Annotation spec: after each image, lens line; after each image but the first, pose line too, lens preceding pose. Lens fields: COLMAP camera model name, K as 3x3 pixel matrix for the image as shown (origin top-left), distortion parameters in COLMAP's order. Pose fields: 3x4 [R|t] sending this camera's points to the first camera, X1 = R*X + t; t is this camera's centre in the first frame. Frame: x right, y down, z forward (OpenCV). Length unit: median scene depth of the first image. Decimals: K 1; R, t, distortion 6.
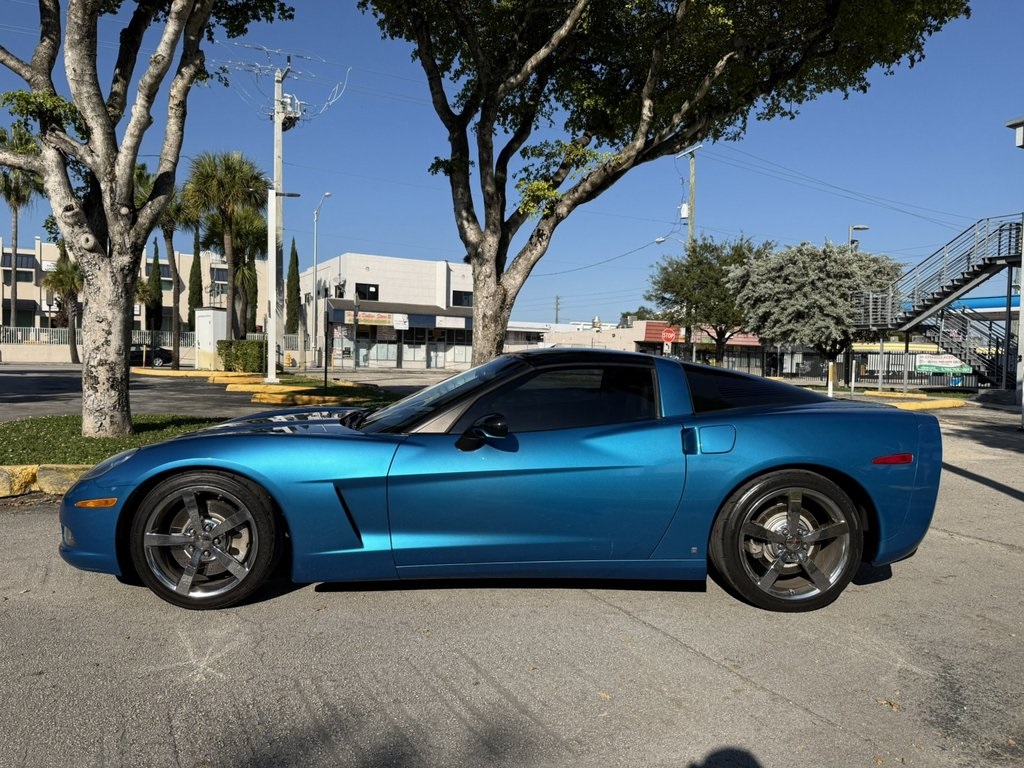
lens RADIAL K [[740.8, 0, 511.5], [0, 740.8, 397.9], [0, 0, 1]] dist [0.045891, -0.061133]
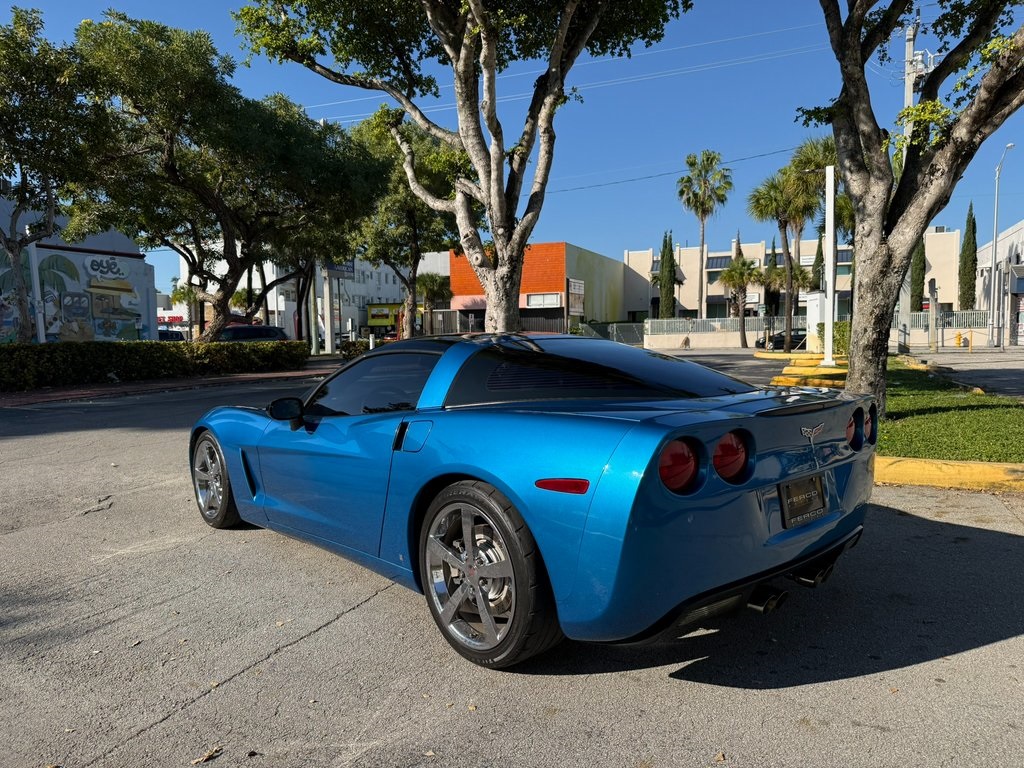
lens RADIAL K [[715.1, 0, 511.4], [0, 715.1, 403.1], [0, 0, 1]] dist [0.062828, -0.111850]
pose [[0.622810, 0.039139, -0.781393, 0.144446], [-0.012963, 0.999127, 0.039713, -0.002672], [0.782265, -0.014605, 0.622774, 0.082209]]
